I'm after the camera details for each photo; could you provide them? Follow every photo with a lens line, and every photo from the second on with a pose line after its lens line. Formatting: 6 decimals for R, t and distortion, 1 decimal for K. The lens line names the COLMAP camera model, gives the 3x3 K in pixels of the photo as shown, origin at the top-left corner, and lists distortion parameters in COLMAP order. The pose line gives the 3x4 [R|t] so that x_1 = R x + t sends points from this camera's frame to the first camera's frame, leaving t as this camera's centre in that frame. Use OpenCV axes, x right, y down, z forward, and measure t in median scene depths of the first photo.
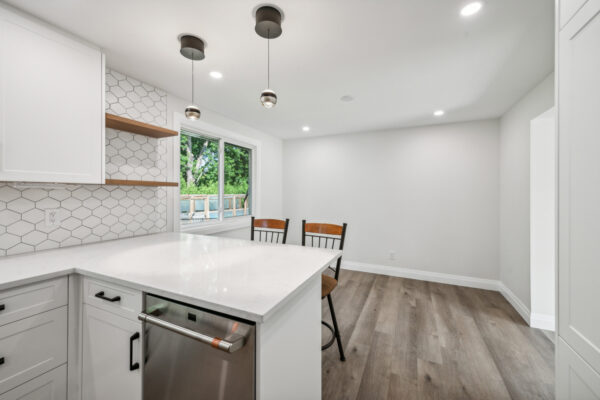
lens RADIAL K [[242.9, 0, 301.9], [0, 242.9, 192.0], [0, 0, 1]] dist [0.003774, -0.000069]
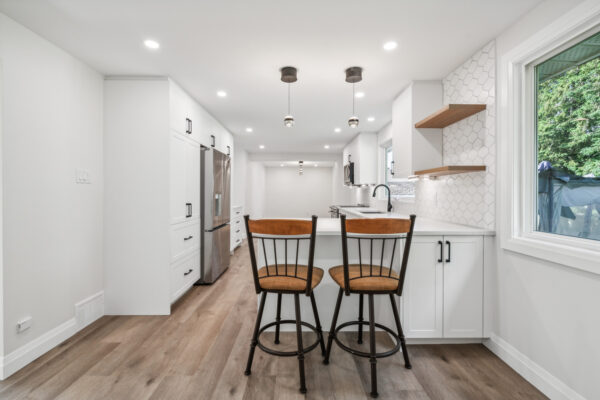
lens RADIAL K [[265.1, 0, 297.6], [0, 265.1, 194.9], [0, 0, 1]] dist [0.002296, -0.000008]
pose [[-0.906664, -0.002264, -0.421848, 0.397374], [-0.003450, 0.999992, 0.002049, 0.071446], [0.421840, 0.003313, -0.906664, 1.890787]]
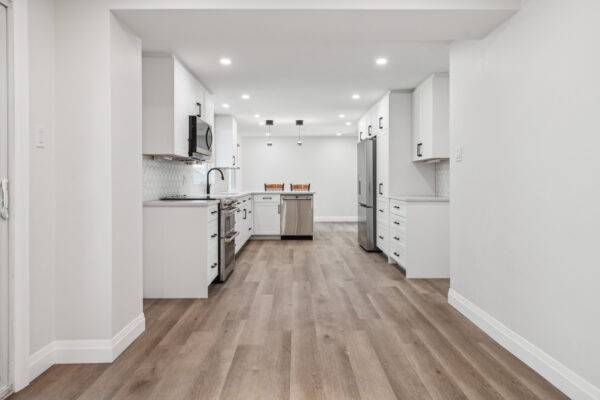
lens RADIAL K [[396.8, 0, 294.4], [0, 396.8, 185.2], [0, 0, 1]] dist [0.022526, -0.012045]
pose [[0.910176, -0.012224, 0.414041, -1.863815], [0.006905, 0.999873, 0.014341, 0.088738], [-0.414164, -0.010193, 0.910145, -3.030892]]
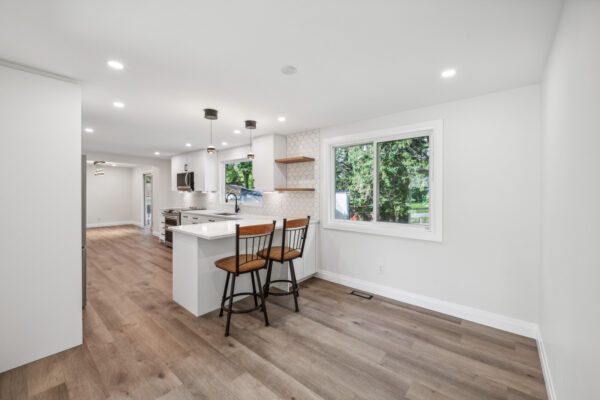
lens RADIAL K [[242.8, 0, 296.4], [0, 242.8, 190.9], [0, 0, 1]] dist [-0.003862, -0.001122]
pose [[-0.278033, -0.008654, -0.960532, 1.215666], [-0.000540, 0.999961, -0.008853, -0.009700], [0.960571, -0.001943, -0.278027, 1.653115]]
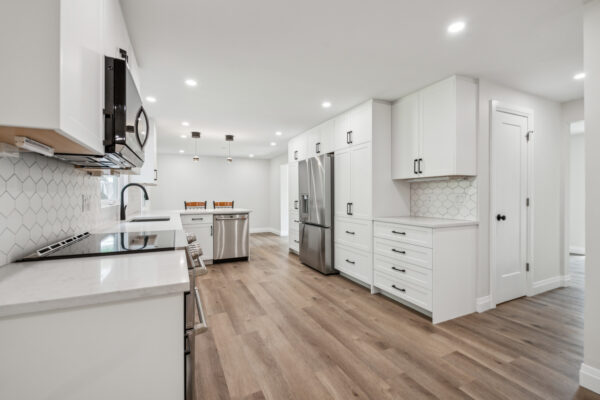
lens RADIAL K [[265.1, 0, 298.8], [0, 265.1, 196.4], [0, 0, 1]] dist [0.002296, -0.000008]
pose [[0.649566, -0.011836, 0.760213, -1.660252], [0.006204, 0.999928, 0.010267, 0.056470], [-0.760279, -0.001953, 0.649593, -1.519081]]
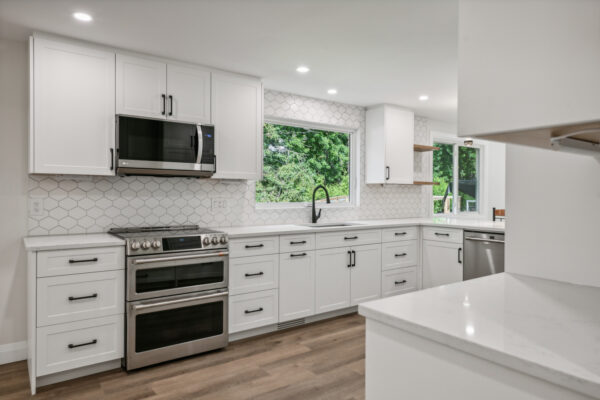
lens RADIAL K [[396.8, 0, 299.0], [0, 396.8, 198.0], [0, 0, 1]] dist [0.022526, -0.012045]
pose [[0.873976, 0.002355, -0.485963, -0.102197], [0.002270, 0.999958, 0.008928, 0.036960], [0.485963, -0.008906, 0.873934, -1.774535]]
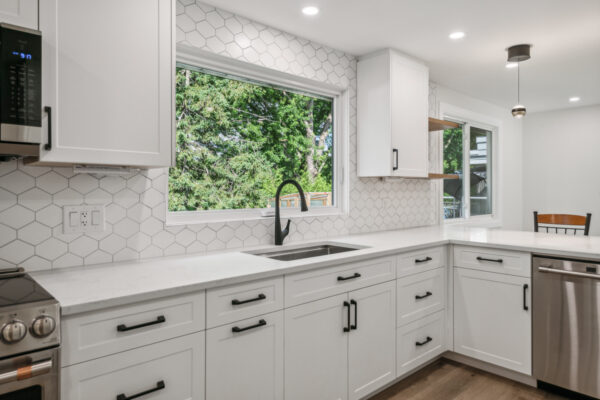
lens RADIAL K [[396.8, 0, 298.1], [0, 396.8, 189.7], [0, 0, 1]] dist [0.022526, -0.012045]
pose [[0.921311, -0.004106, -0.388806, -0.569211], [0.005273, 0.999984, 0.001935, 0.017813], [0.388792, -0.003833, 0.921318, -0.912391]]
